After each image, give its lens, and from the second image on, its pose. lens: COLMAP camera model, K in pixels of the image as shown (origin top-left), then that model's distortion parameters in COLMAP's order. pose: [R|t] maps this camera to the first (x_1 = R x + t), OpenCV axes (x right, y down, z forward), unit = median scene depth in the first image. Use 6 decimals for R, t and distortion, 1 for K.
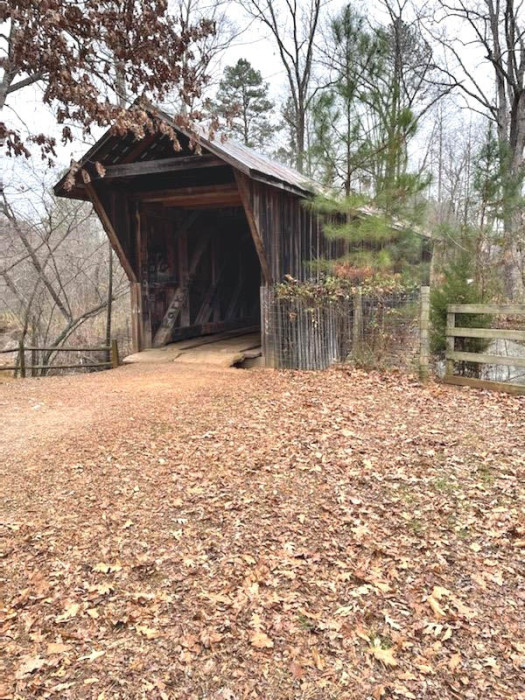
lens RADIAL K [[511.6, 0, 262.5], [0, 511.6, 350.0], [0, 0, 1]] dist [0.060972, -0.005079]
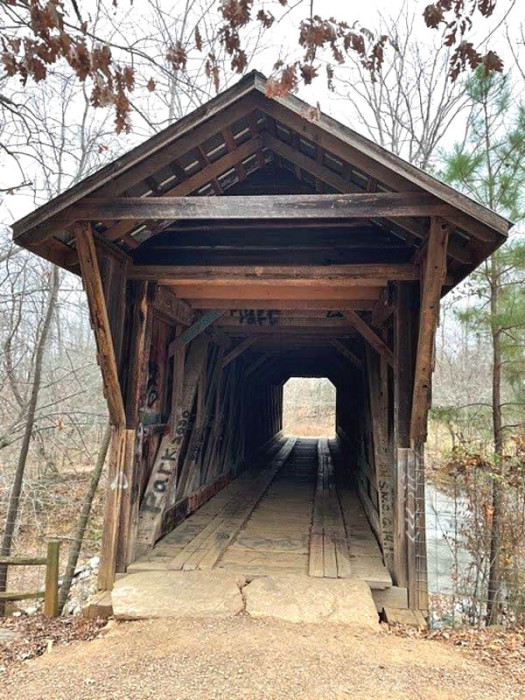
lens RADIAL K [[511.6, 0, 262.5], [0, 511.6, 350.0], [0, 0, 1]] dist [0.060972, -0.005079]
pose [[0.948072, 0.077937, 0.308359, -0.310245], [0.000030, 0.969491, -0.245128, -0.089663], [-0.318056, 0.232408, 0.919145, 0.511717]]
